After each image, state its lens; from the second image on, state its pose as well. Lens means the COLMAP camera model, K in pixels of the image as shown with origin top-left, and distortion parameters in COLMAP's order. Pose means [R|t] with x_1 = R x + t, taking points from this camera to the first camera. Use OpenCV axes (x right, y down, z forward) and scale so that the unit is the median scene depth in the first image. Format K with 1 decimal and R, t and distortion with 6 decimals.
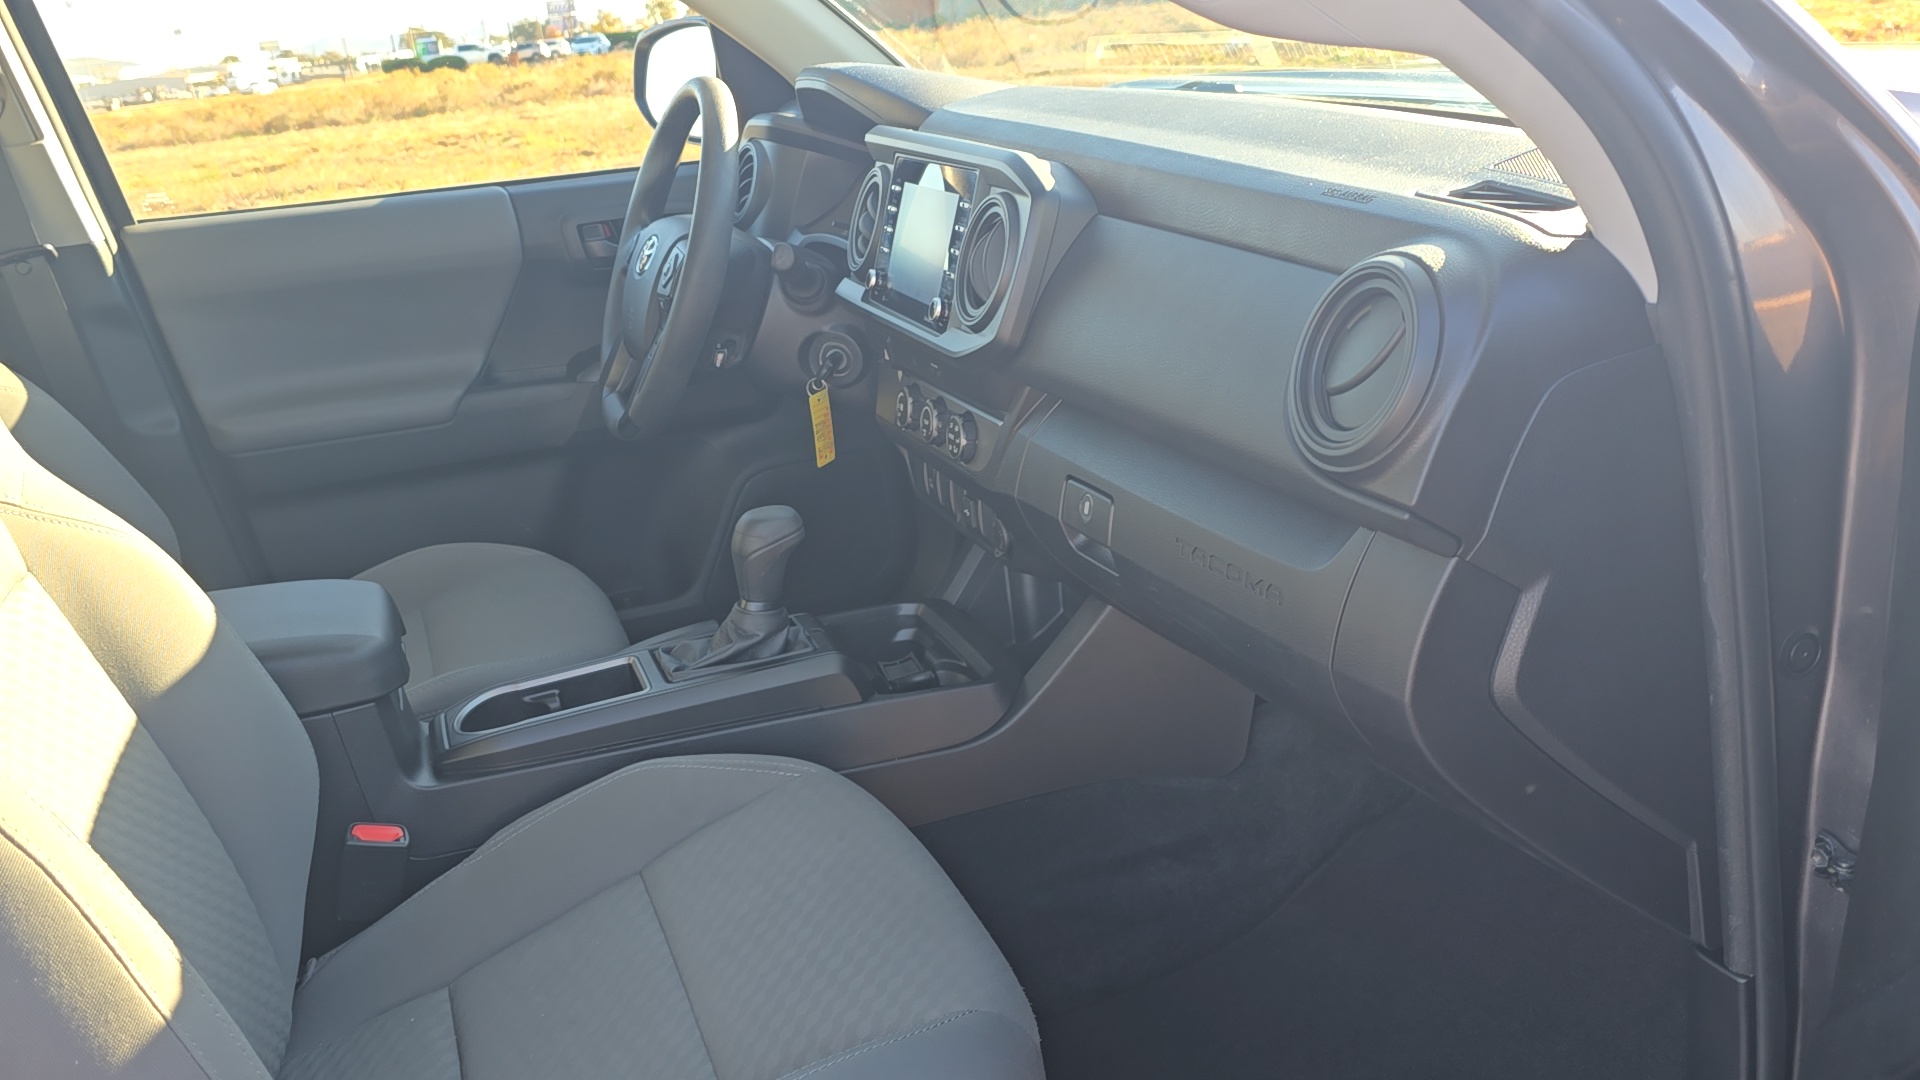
lens RADIAL K [[1607.2, 0, 958.0], [0, 1607.2, 540.2], [0, 0, 1]] dist [-0.004056, -0.024210]
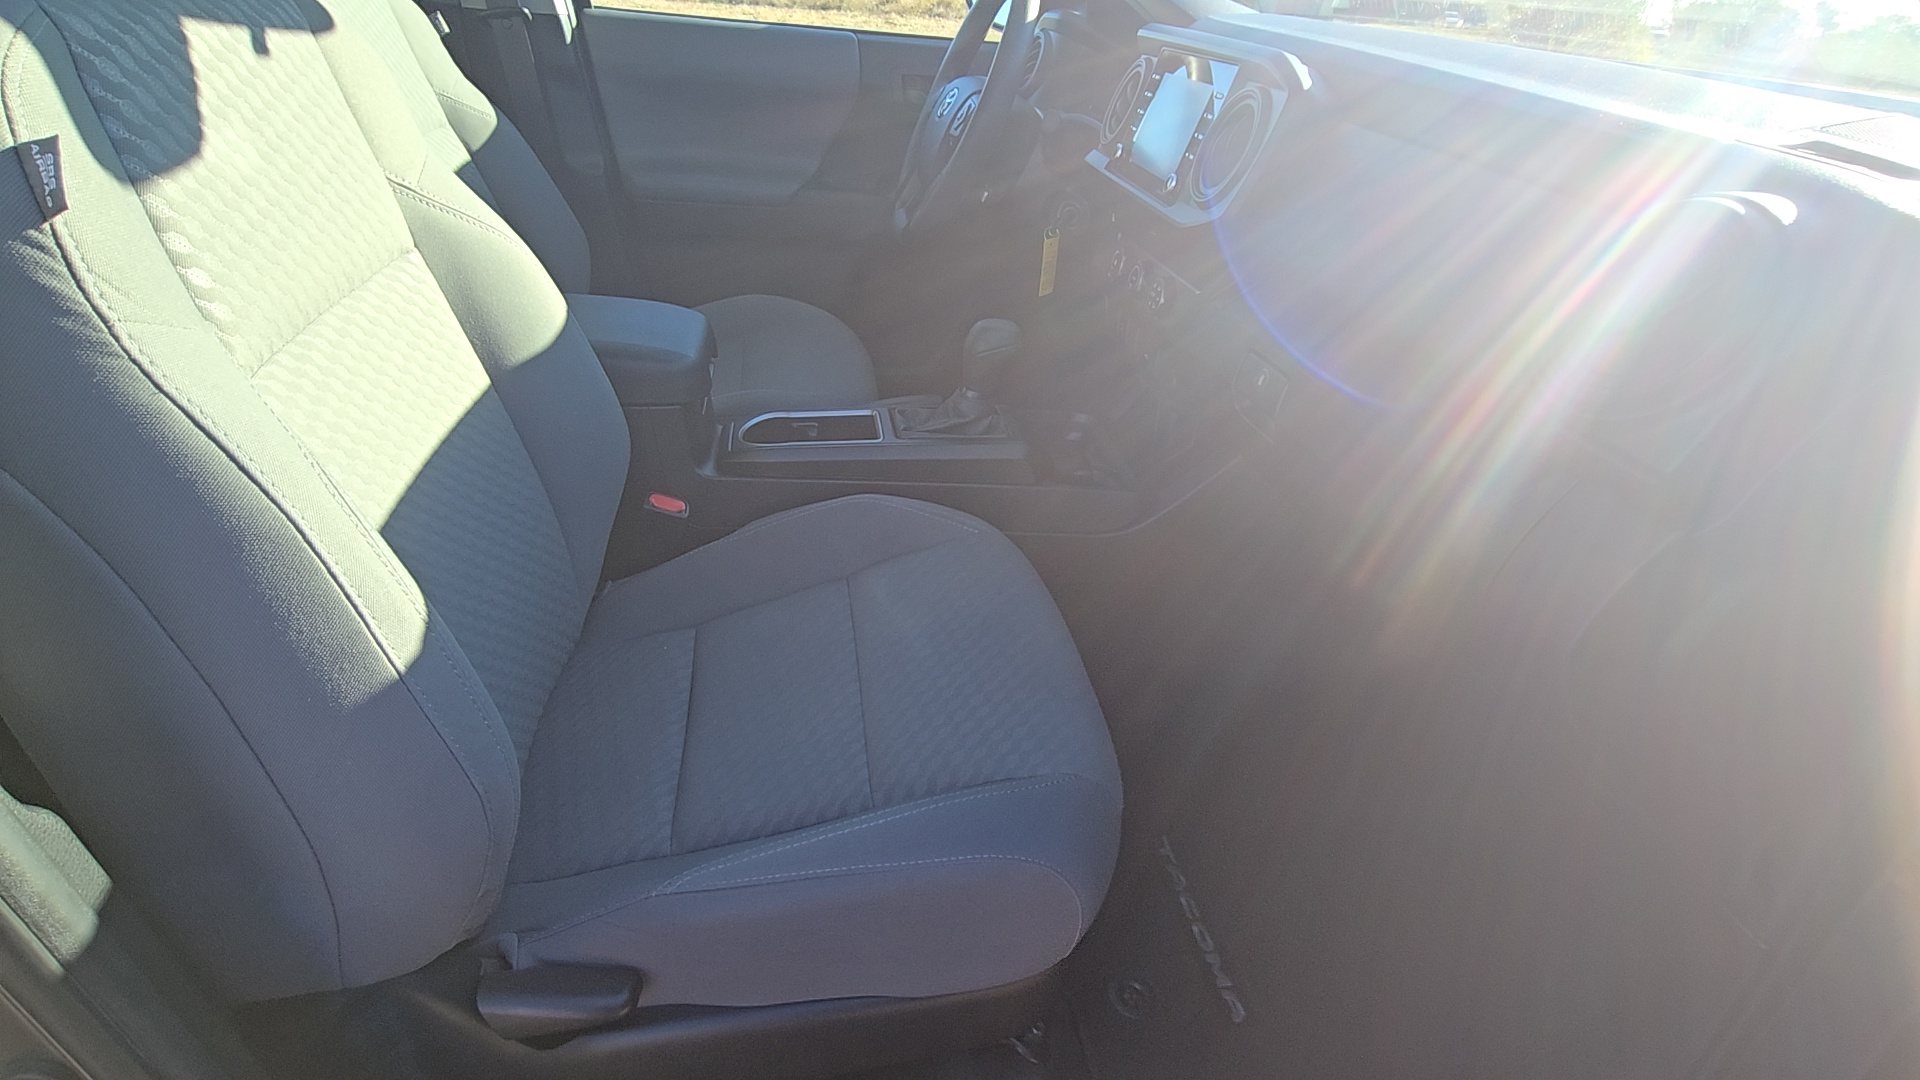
lens RADIAL K [[981.5, 0, 960.4], [0, 981.5, 600.1], [0, 0, 1]] dist [-0.003287, 0.004889]
pose [[0.967816, 0.239162, -0.078321, -0.032900], [-0.211869, 0.942278, 0.259275, -0.006421], [0.135809, -0.234337, 0.962622, 0.188327]]
